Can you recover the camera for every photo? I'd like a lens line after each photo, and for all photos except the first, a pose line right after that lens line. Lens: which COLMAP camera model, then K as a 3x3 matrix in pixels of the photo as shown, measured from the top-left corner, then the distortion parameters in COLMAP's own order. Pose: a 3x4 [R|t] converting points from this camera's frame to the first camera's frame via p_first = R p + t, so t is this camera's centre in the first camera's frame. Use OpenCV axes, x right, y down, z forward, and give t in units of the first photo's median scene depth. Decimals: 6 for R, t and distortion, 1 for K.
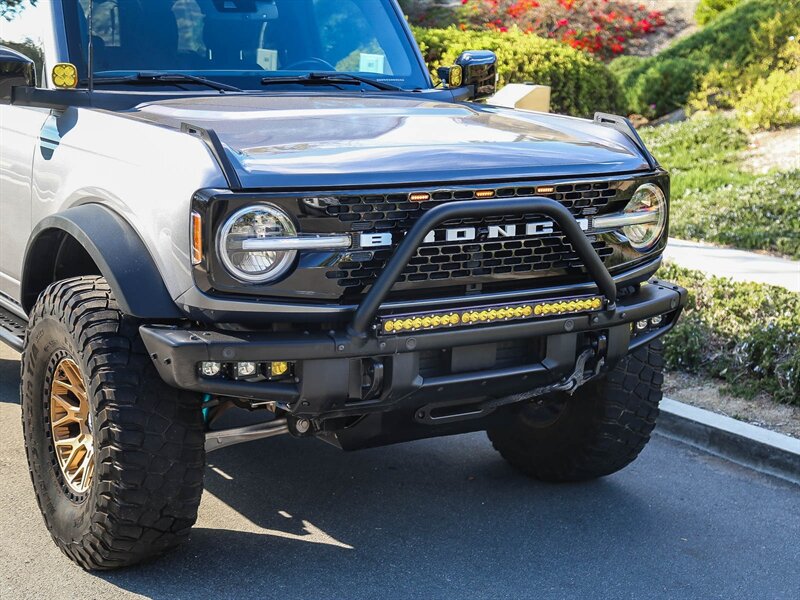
lens RADIAL K [[1498.1, 0, 401.2], [0, 1498.1, 327.5], [0, 0, 1]] dist [0.136639, 0.107561]
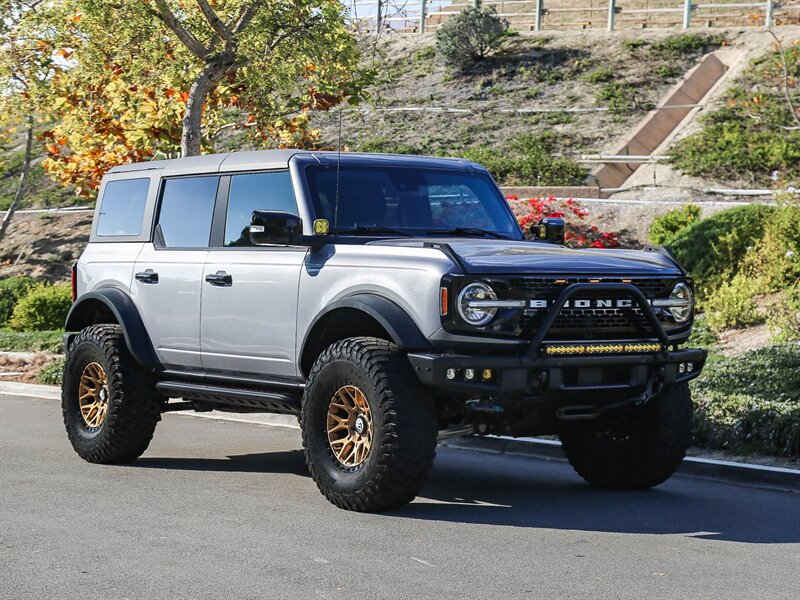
lens RADIAL K [[1999.7, 0, 400.0], [0, 1999.7, 300.0], [0, 0, 1]] dist [0.258240, -0.283719]
pose [[0.996746, -0.010555, 0.079915, -0.345911], [0.025282, 0.982301, -0.185593, 0.348933], [-0.076542, 0.187009, 0.979372, -1.225998]]
